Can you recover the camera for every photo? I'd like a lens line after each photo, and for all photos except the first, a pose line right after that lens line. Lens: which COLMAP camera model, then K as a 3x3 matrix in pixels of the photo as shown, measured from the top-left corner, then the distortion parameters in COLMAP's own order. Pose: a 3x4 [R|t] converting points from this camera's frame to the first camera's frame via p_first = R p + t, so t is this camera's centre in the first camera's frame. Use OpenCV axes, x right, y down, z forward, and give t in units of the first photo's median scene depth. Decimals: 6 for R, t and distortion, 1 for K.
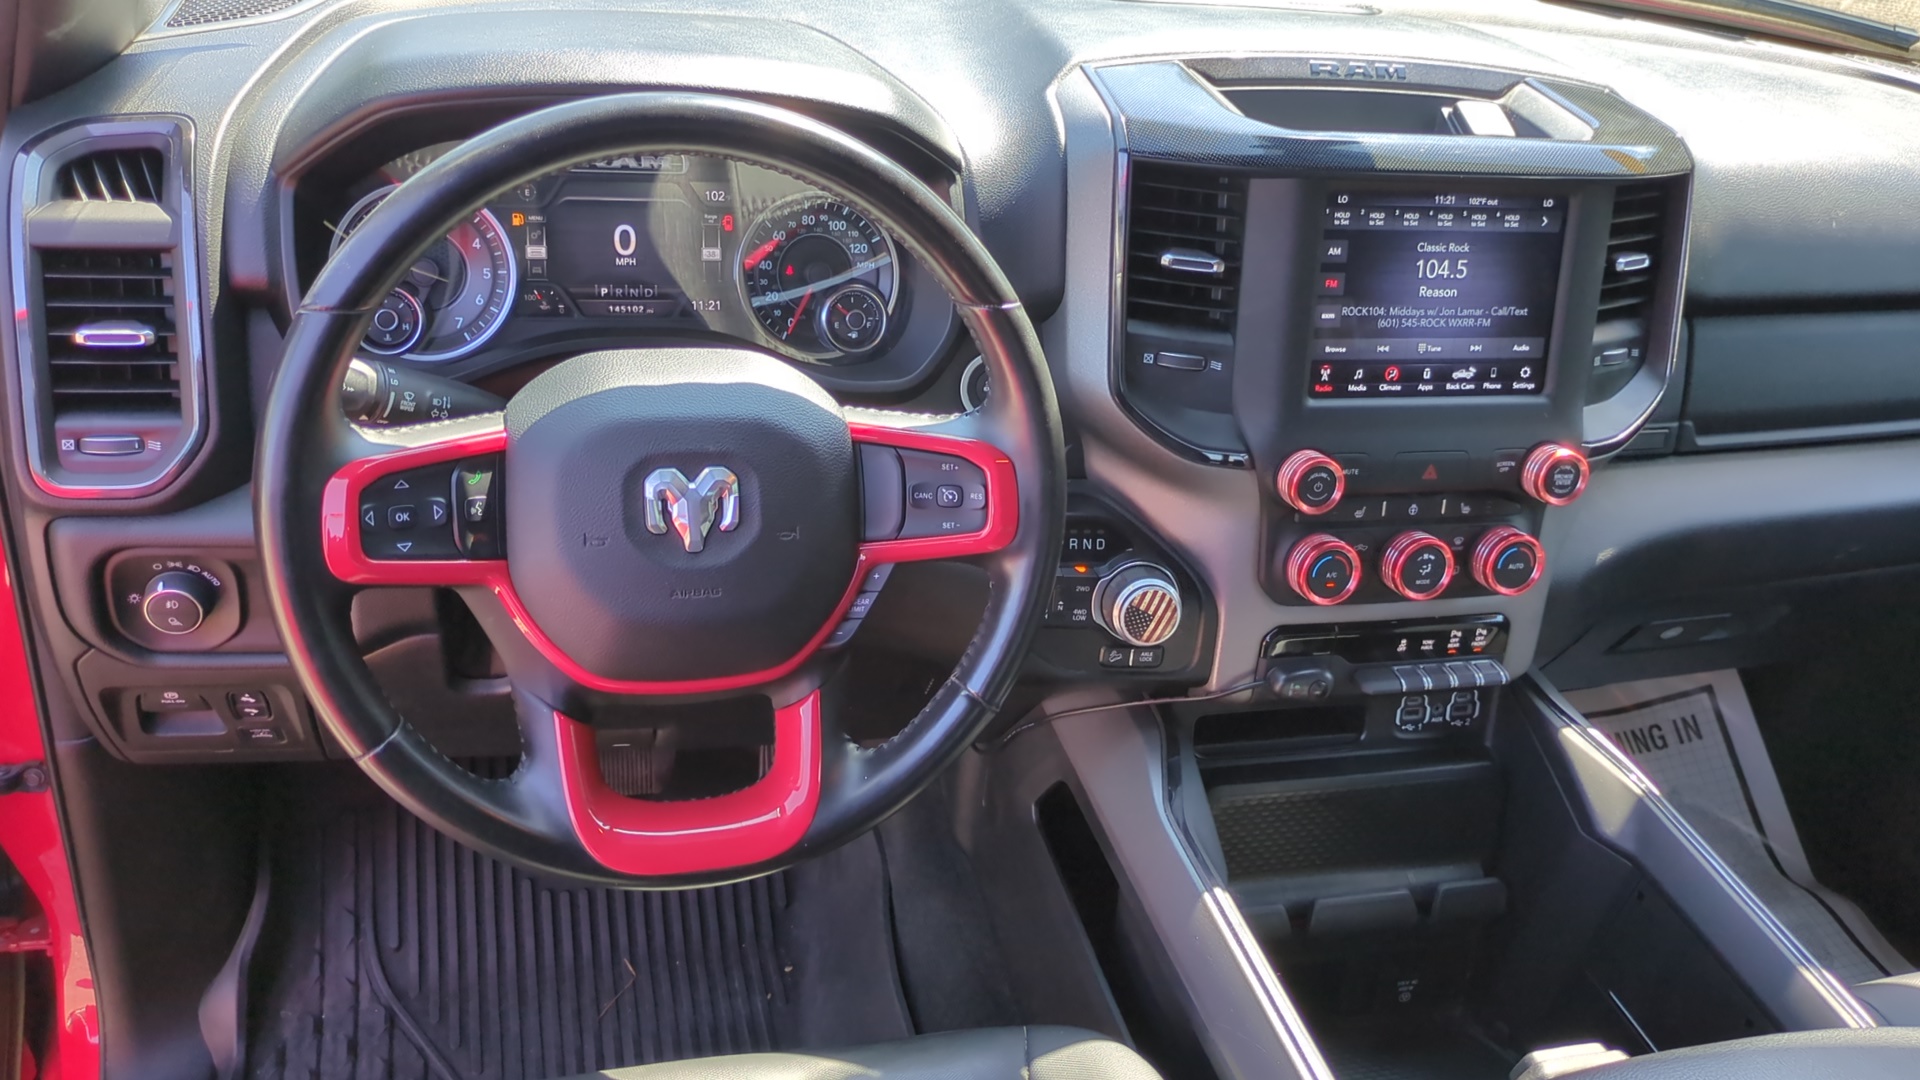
lens RADIAL K [[1704.3, 0, 960.0], [0, 1704.3, 540.0], [0, 0, 1]] dist [0.059114, -0.005934]
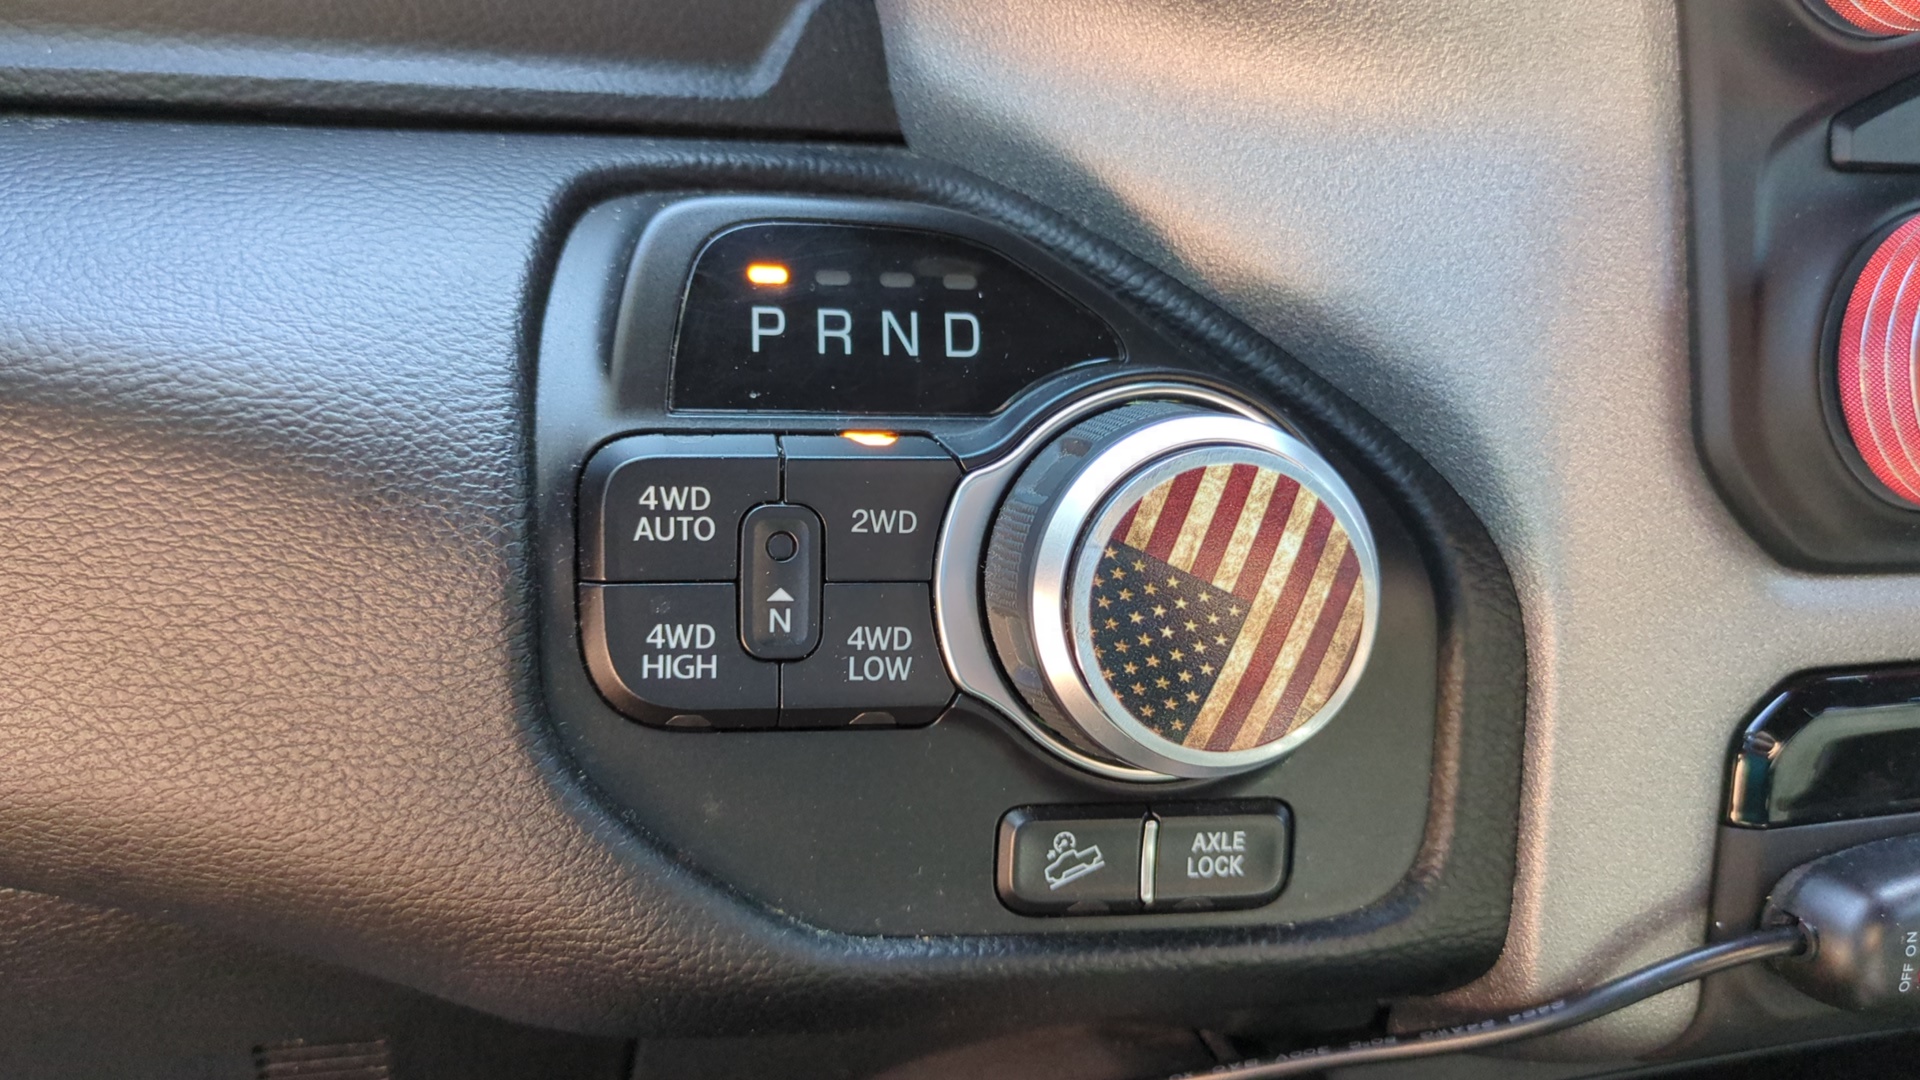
lens RADIAL K [[1699.0, 0, 960.0], [0, 1699.0, 540.0], [0, 0, 1]] dist [-0.000932, -0.001429]
pose [[0.997917, -0.064214, 0.006111, 0.079089], [0.064034, 0.974777, -0.213796, 0.074551], [0.007772, 0.213742, 0.976859, 0.792437]]
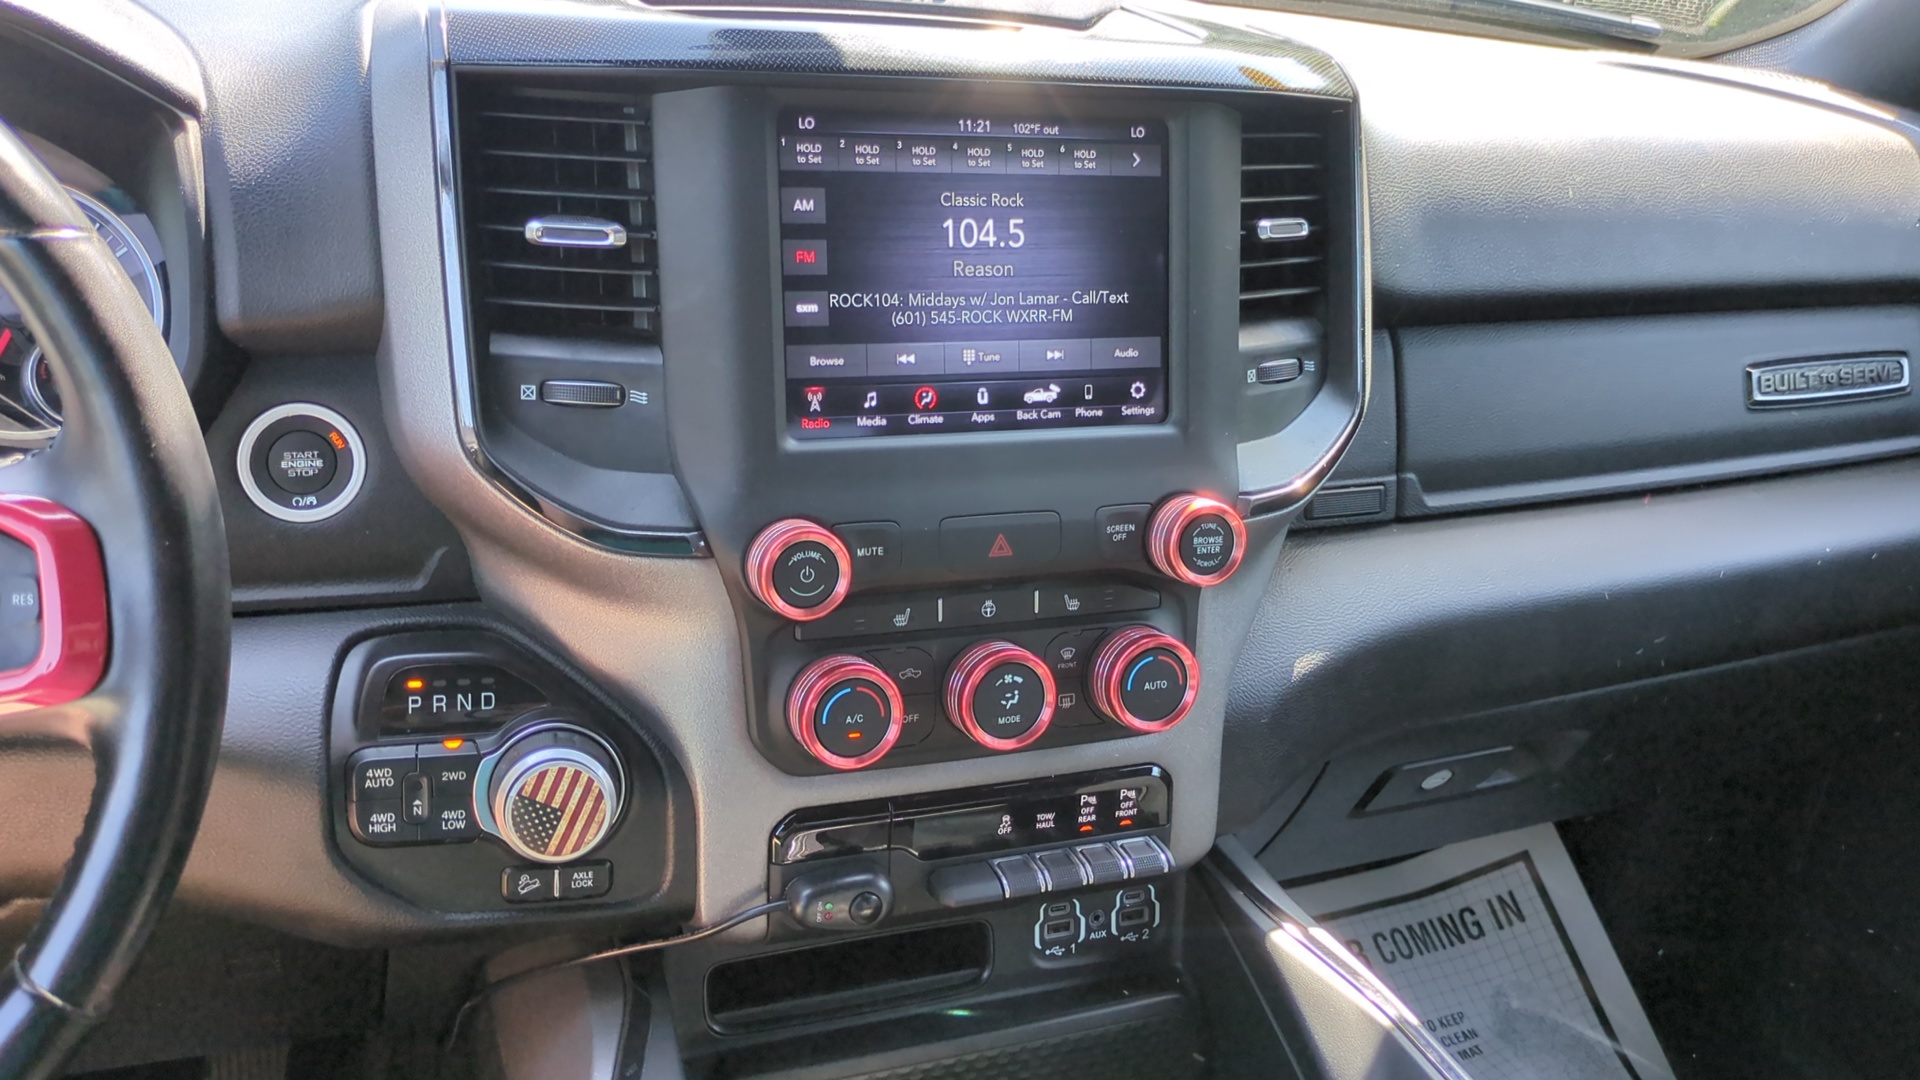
lens RADIAL K [[1704.3, 0, 960.0], [0, 1704.3, 540.0], [0, 0, 1]] dist [0.059114, -0.005934]
pose [[0.994067, -0.071500, 0.081972, 0.205501], [0.081628, 0.988445, -0.127722, 0.037902], [-0.071893, 0.133655, 0.988417, 0.367517]]
